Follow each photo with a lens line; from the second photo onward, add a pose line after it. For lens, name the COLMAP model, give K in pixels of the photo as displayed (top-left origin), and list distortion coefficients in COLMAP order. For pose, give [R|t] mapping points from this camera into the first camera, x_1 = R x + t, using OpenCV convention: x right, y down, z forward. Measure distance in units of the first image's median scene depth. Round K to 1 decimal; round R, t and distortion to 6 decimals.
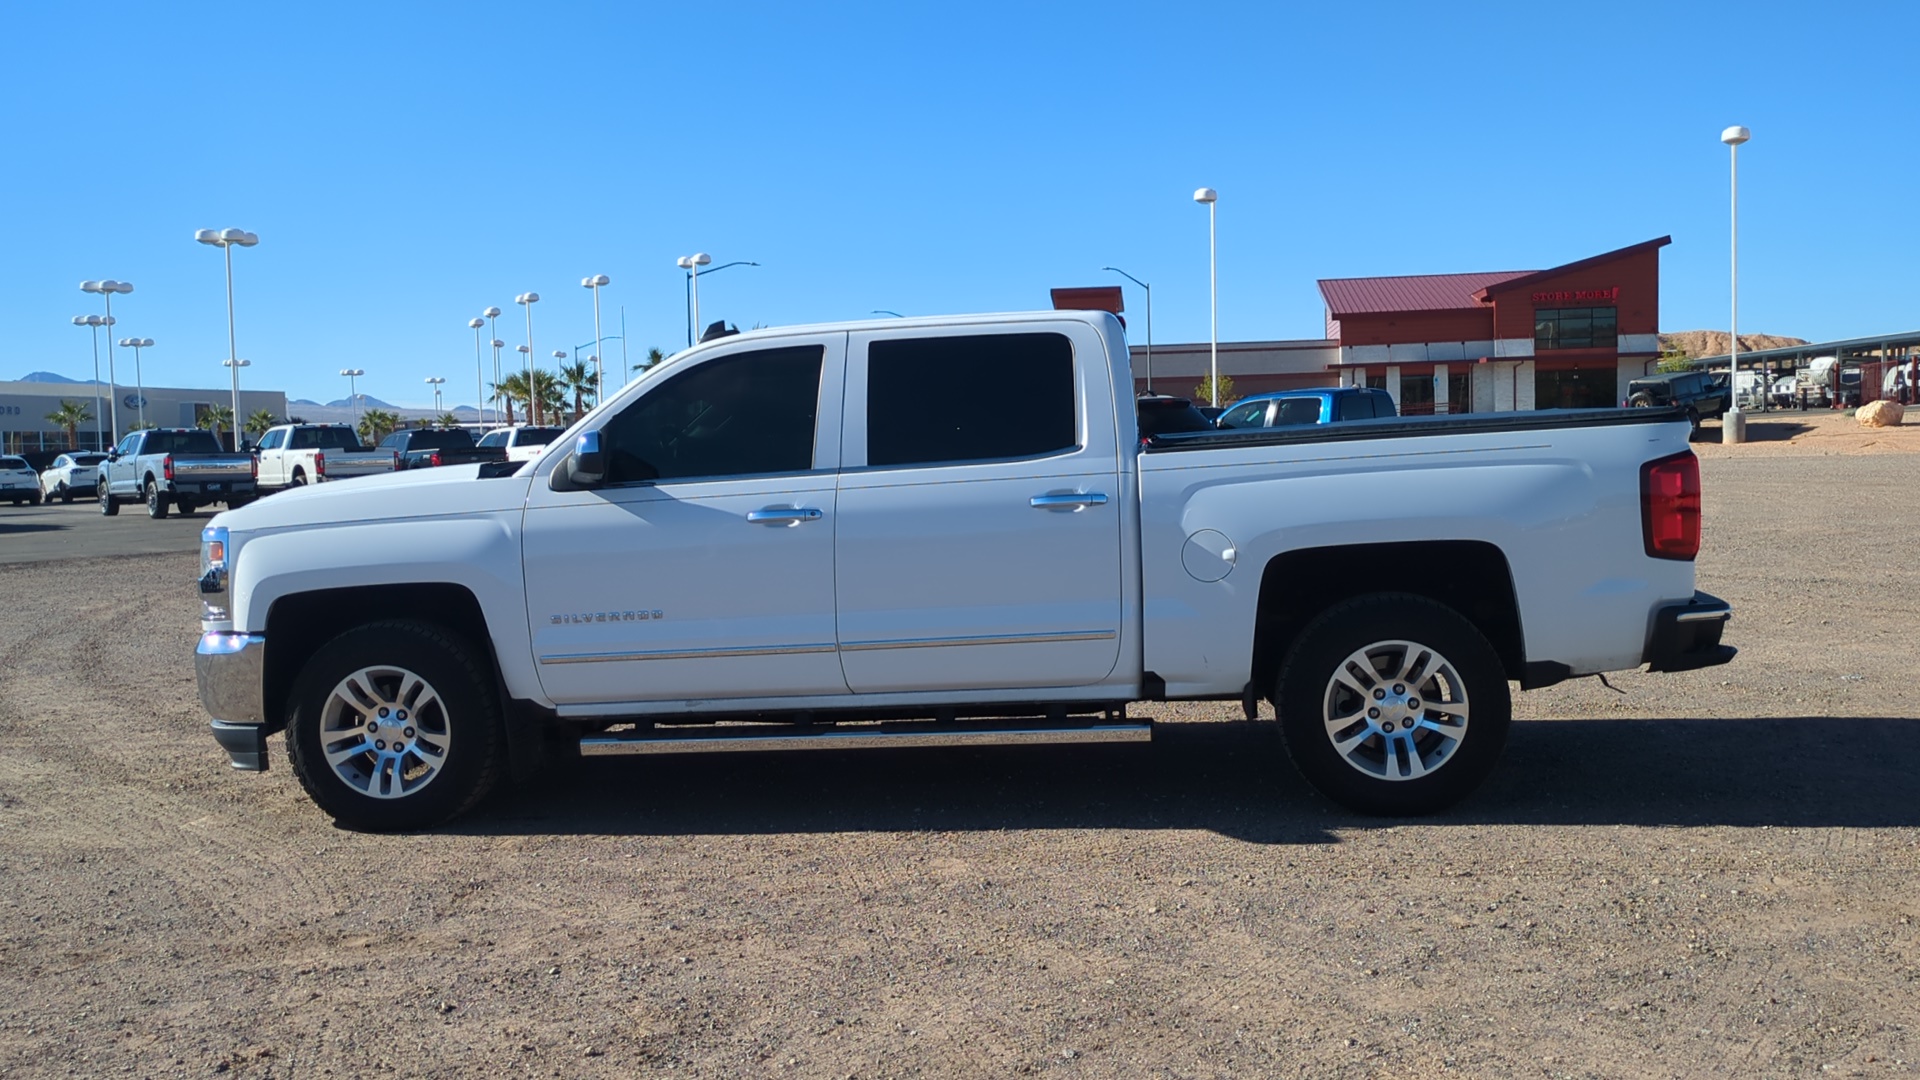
lens RADIAL K [[1648.1, 0, 972.4], [0, 1648.1, 538.2], [0, 0, 1]] dist [0.046403, -0.024010]
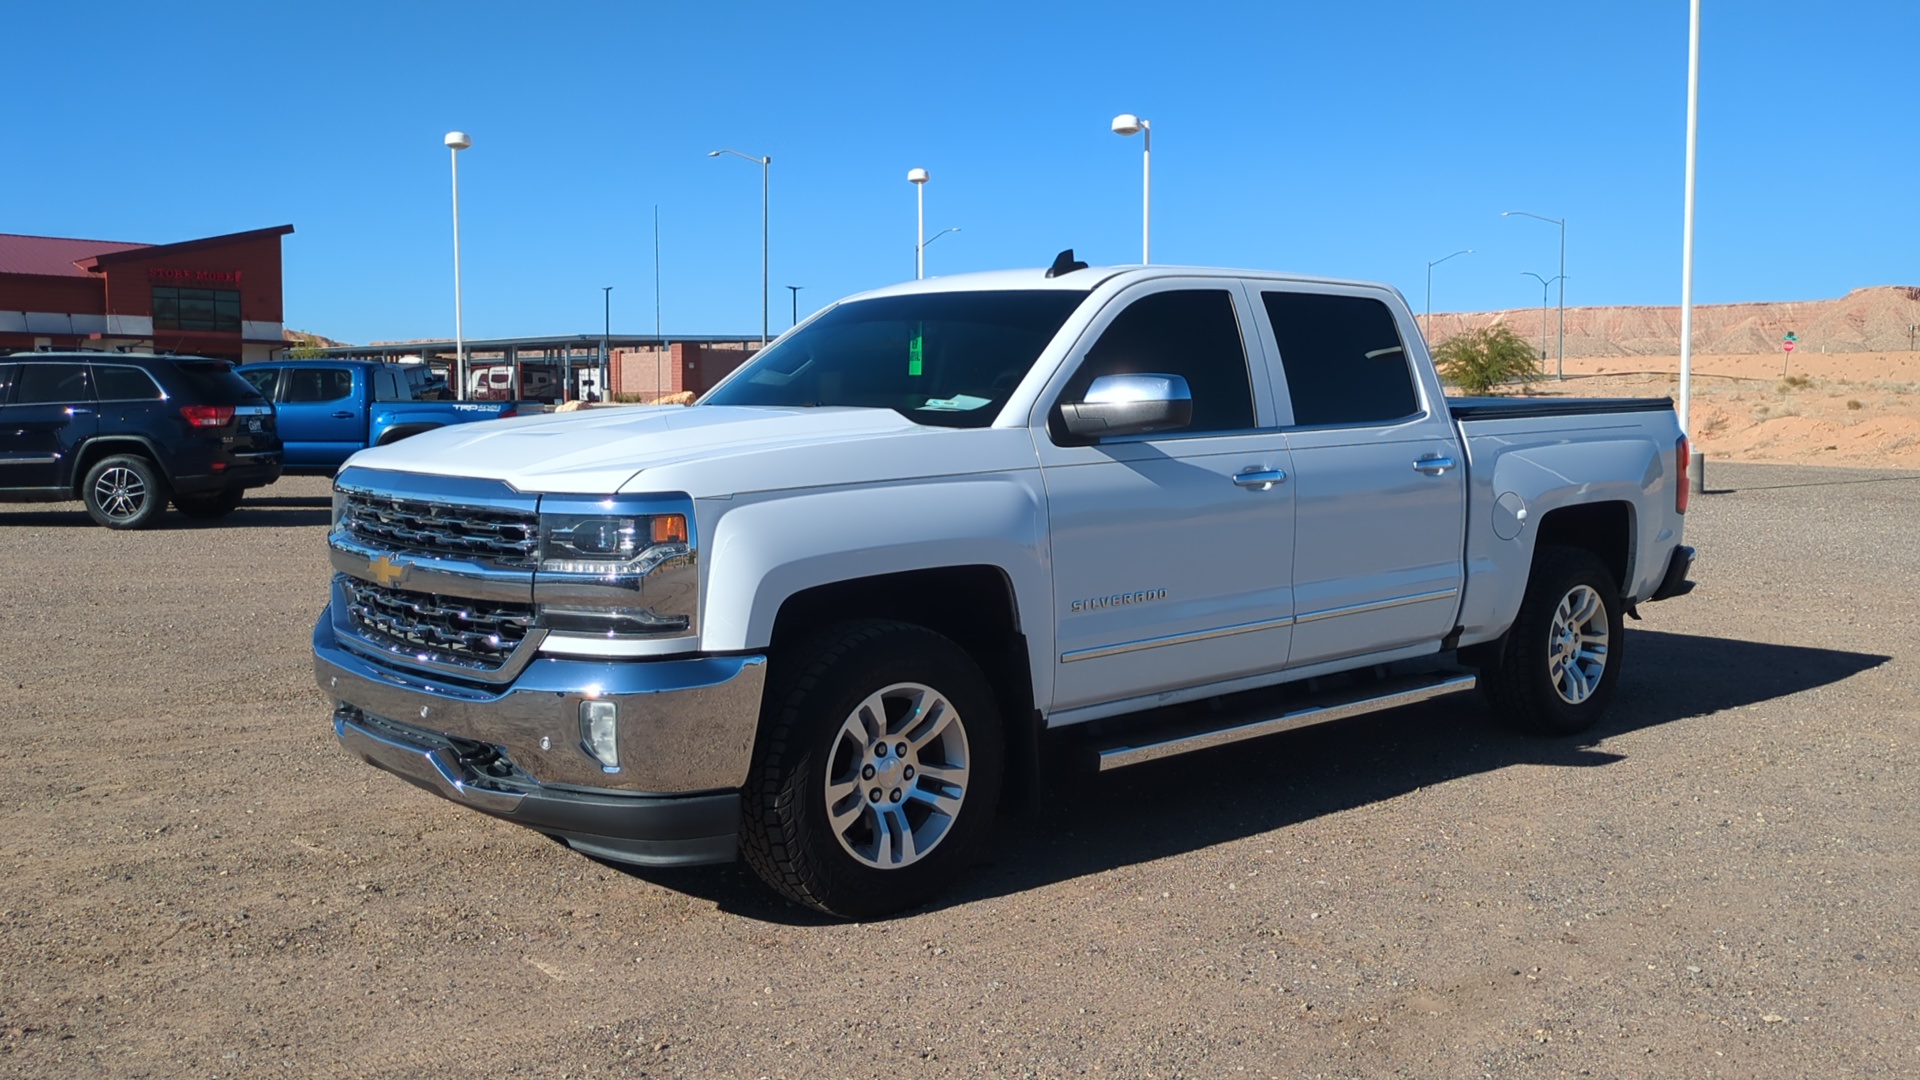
lens RADIAL K [[1644.1, 0, 982.4], [0, 1644.1, 538.1], [0, 0, 1]] dist [0.053014, 0.000339]
pose [[0.679484, -0.022138, 0.733357, -0.807097], [0.018277, 0.999745, 0.013245, 0.004402], [-0.733463, 0.004404, 0.679715, 0.457962]]
